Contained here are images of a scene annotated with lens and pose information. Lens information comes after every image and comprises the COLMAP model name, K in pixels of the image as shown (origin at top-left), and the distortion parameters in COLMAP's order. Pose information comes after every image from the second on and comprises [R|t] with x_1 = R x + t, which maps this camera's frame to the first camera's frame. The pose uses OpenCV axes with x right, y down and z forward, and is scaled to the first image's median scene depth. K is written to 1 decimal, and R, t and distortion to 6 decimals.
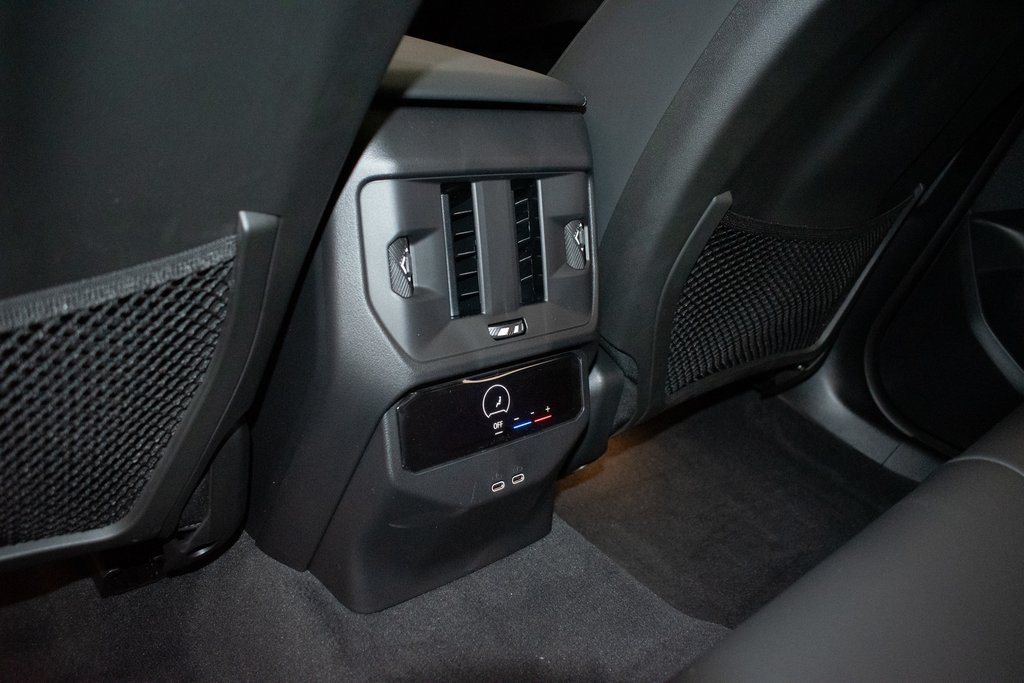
lens RADIAL K [[807.3, 0, 512.0], [0, 807.3, 341.5], [0, 0, 1]] dist [-0.117156, 0.036037]
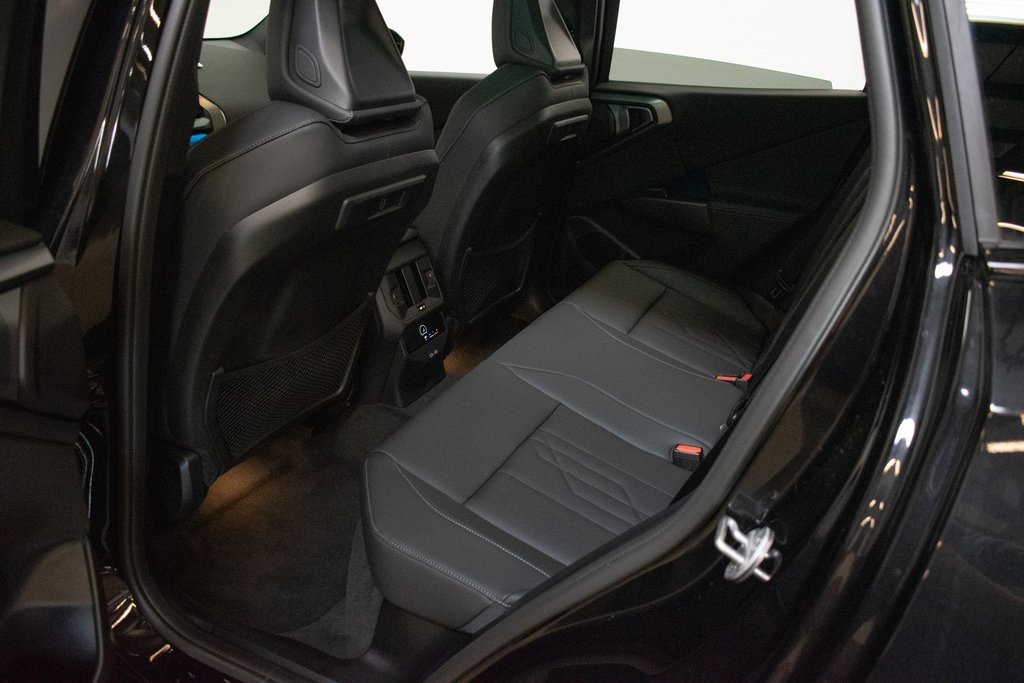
lens RADIAL K [[807.3, 0, 512.0], [0, 807.3, 341.5], [0, 0, 1]] dist [-0.117156, 0.036037]
pose [[0.920073, -0.286851, 0.266799, -0.567189], [0.284554, 0.957452, 0.048107, 0.062111], [-0.269247, 0.031657, 0.962551, -2.222942]]
